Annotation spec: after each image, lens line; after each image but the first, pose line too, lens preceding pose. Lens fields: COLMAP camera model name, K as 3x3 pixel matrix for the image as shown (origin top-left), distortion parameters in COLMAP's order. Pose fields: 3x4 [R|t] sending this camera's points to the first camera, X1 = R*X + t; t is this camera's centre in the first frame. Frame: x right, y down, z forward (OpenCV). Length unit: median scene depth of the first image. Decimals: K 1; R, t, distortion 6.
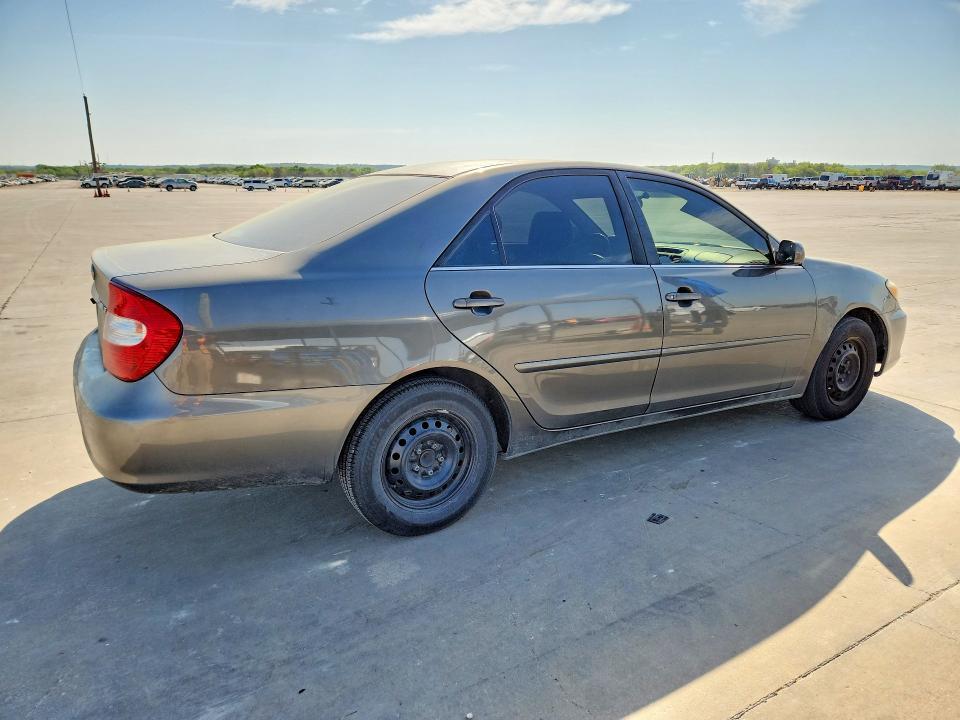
lens RADIAL K [[741.2, 0, 477.8], [0, 741.2, 359.4], [0, 0, 1]] dist [0.012863, -0.001626]
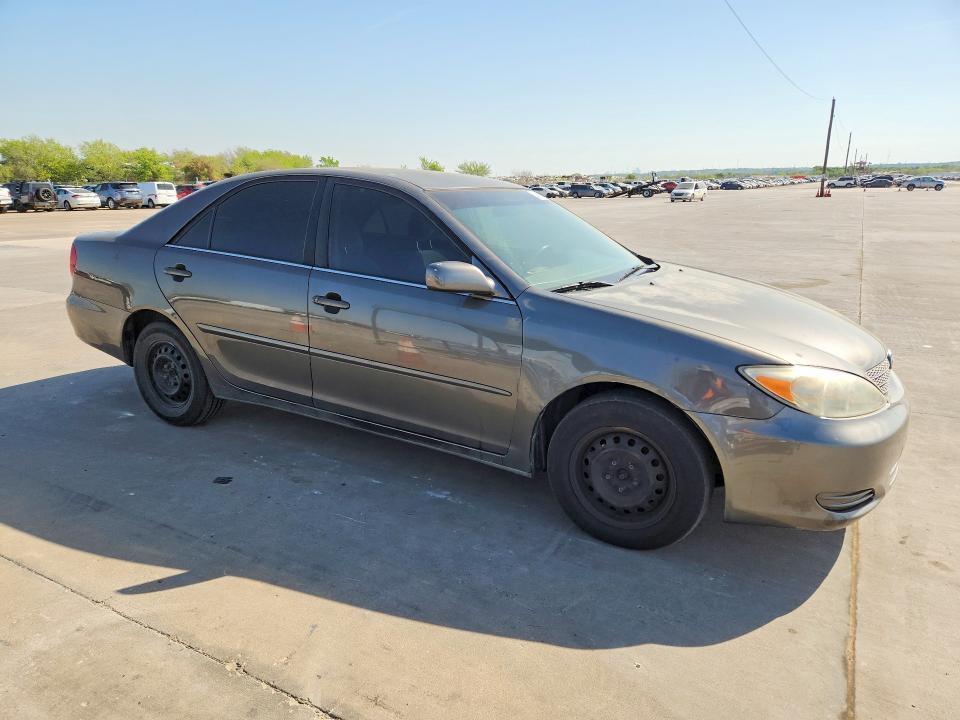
lens RADIAL K [[741.2, 0, 477.8], [0, 741.2, 359.4], [0, 0, 1]] dist [0.012863, -0.001626]
pose [[0.402020, 0.200809, -0.893340, 0.251364], [-0.198888, 0.971511, 0.128877, -0.035364], [0.893769, 0.125864, 0.430506, 0.149717]]
